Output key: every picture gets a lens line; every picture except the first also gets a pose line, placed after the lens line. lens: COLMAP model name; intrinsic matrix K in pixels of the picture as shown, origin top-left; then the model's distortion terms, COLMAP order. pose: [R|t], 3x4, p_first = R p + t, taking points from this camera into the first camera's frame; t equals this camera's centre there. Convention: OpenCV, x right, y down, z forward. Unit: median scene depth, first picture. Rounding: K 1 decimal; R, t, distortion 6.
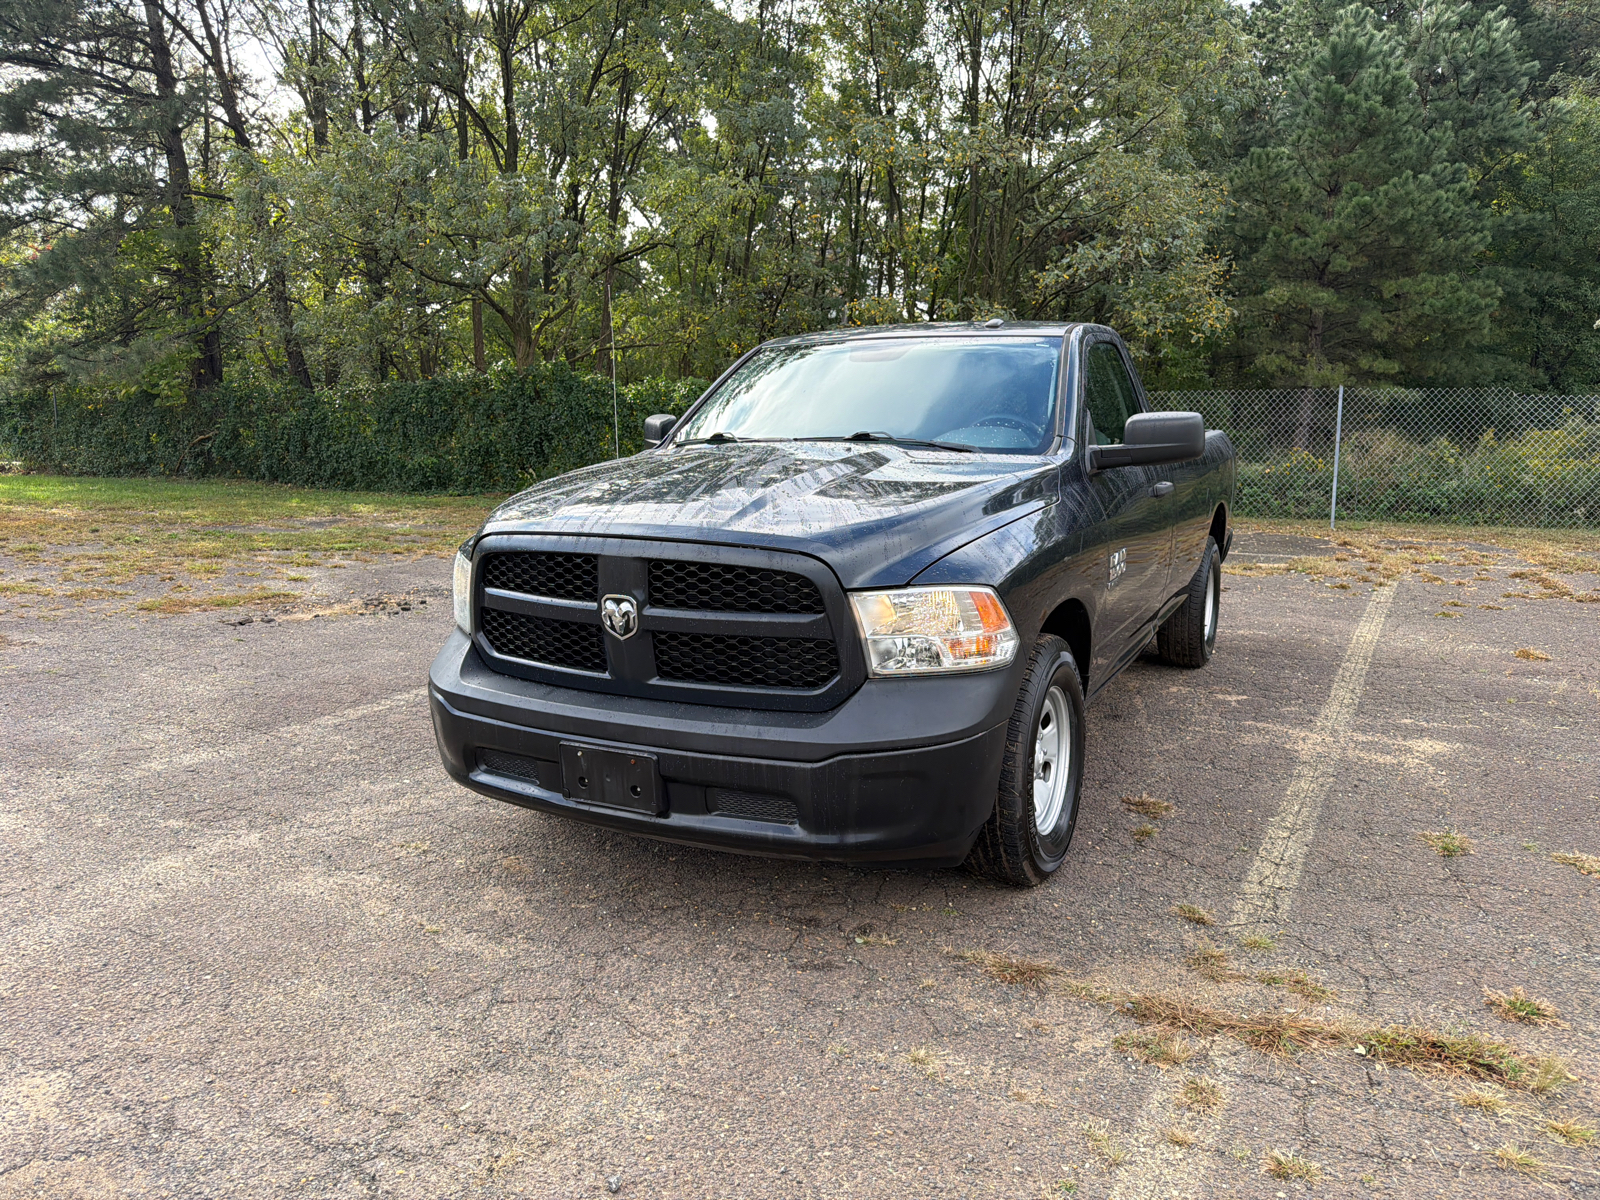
lens RADIAL K [[1117.9, 0, 805.8], [0, 1117.9, 600.2], [0, 0, 1]] dist [0.032280, -0.039375]
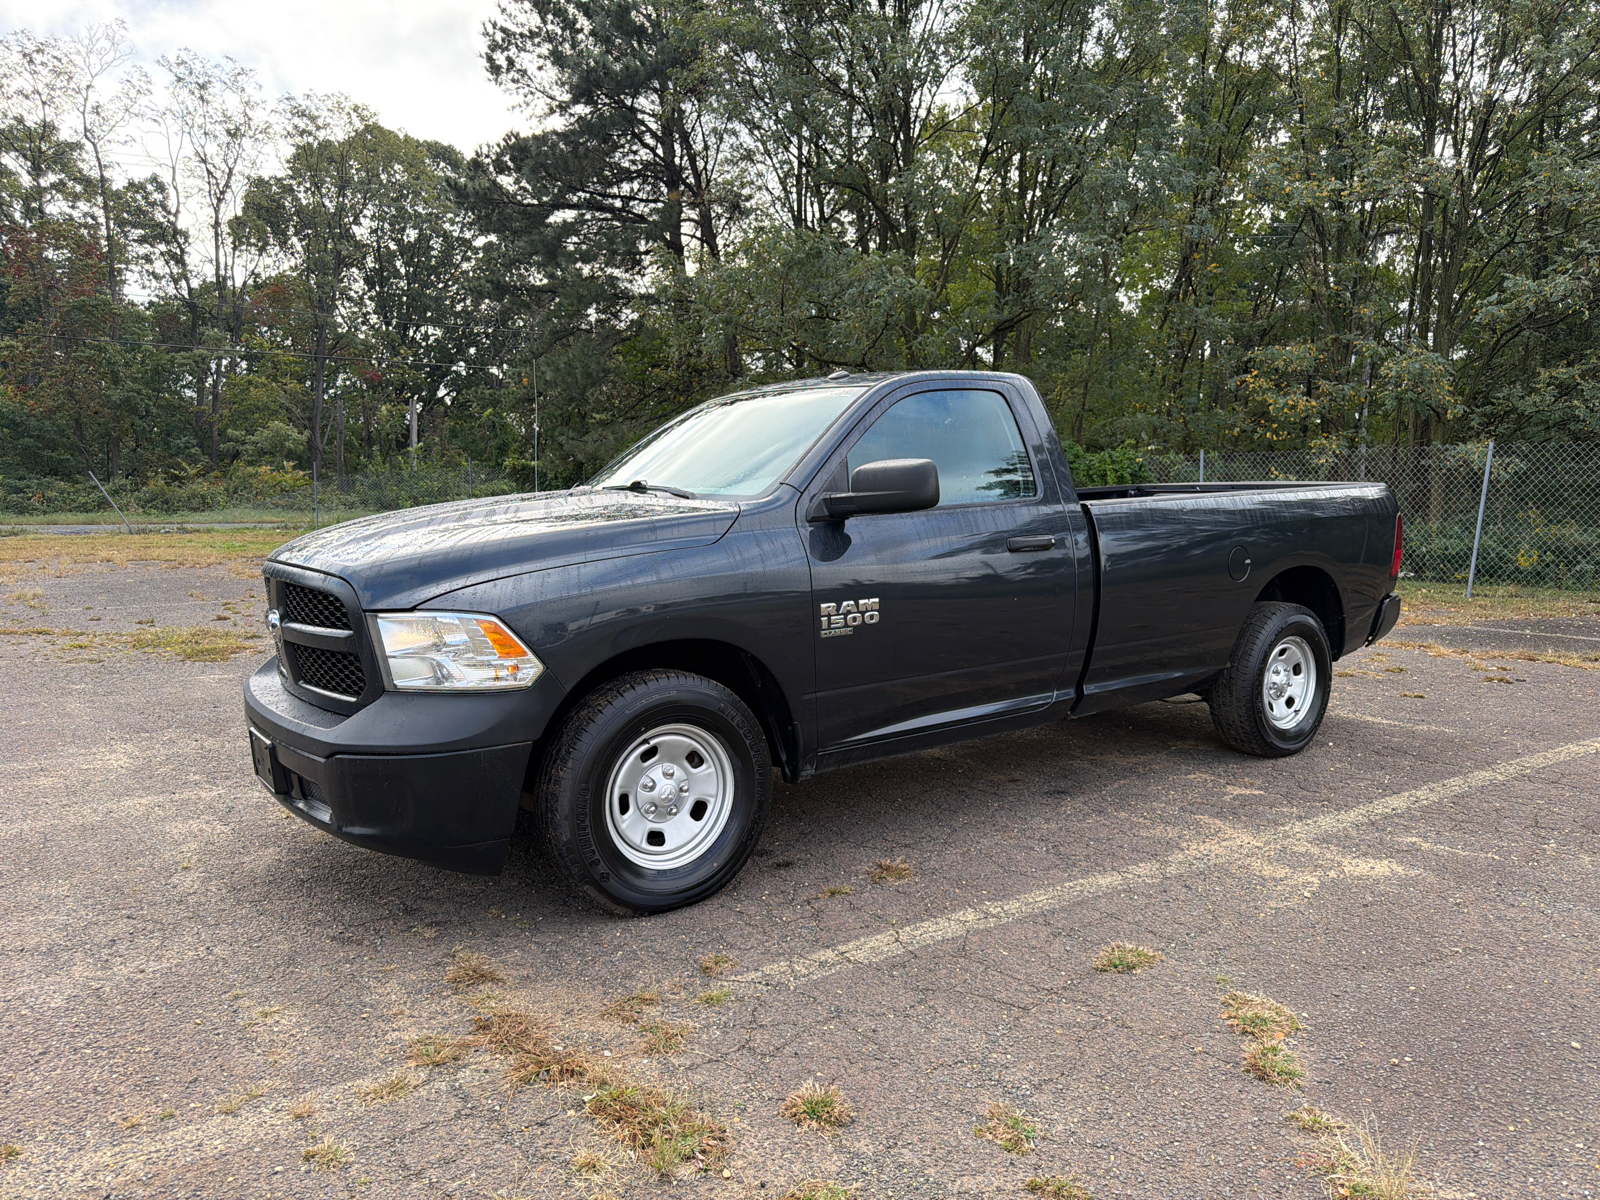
lens RADIAL K [[1117.9, 0, 800.2], [0, 1117.9, 605.2], [0, 0, 1]] dist [0.032280, -0.039375]
pose [[0.889691, 0.040833, -0.454734, 0.791864], [-0.066389, 0.996977, -0.040367, 0.001927], [0.451711, 0.066103, 0.889712, 0.139320]]
